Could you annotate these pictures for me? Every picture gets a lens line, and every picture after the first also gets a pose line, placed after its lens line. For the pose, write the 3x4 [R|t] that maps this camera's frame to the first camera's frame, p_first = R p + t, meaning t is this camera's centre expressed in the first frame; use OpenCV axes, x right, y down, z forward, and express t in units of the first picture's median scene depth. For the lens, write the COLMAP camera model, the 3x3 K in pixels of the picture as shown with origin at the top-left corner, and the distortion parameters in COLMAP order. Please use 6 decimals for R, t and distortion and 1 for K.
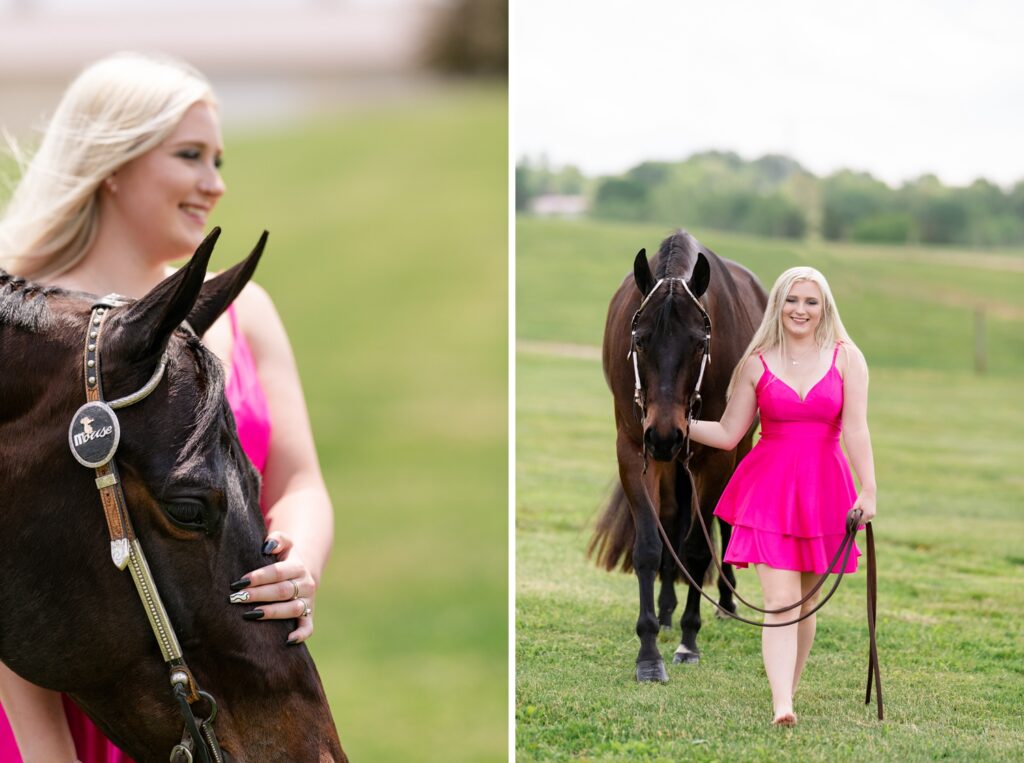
lens RADIAL K [[5654.2, 0, 513.7], [0, 5654.2, 379.4], [0, 0, 1]] dist [0.268693, 0.000000]
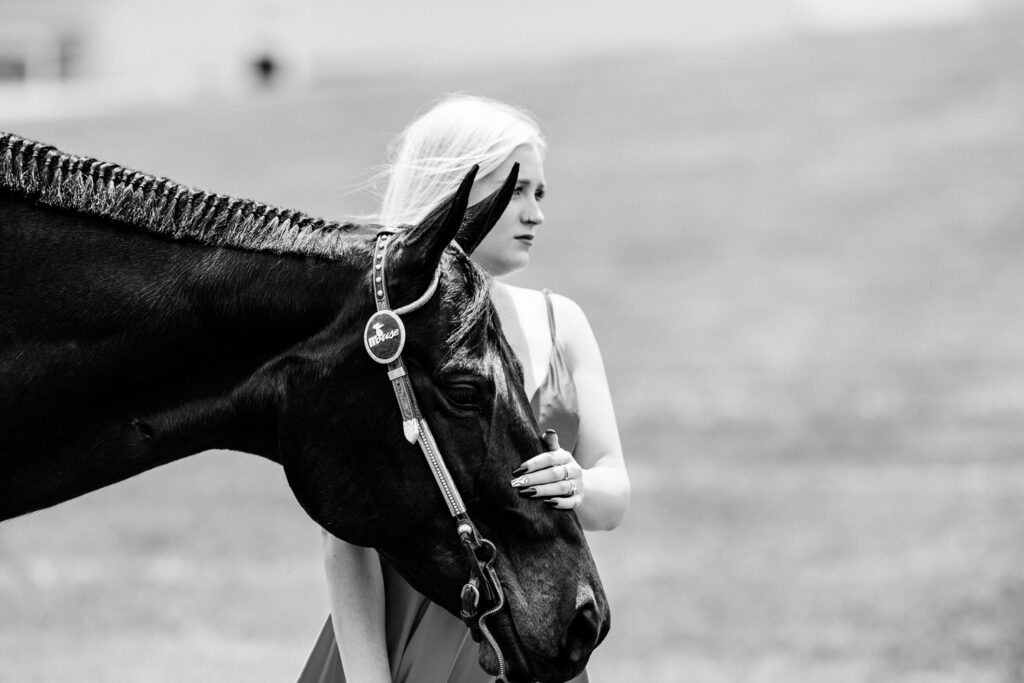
lens RADIAL K [[7053.5, 0, 511.9], [0, 7053.5, 347.9], [0, 0, 1]] dist [-3.236484, 0.000000]
pose [[0.996707, -0.054165, -0.060349, 0.046068], [0.054821, 0.998453, 0.009262, -0.000577], [0.059754, -0.012540, 0.998134, -0.531807]]
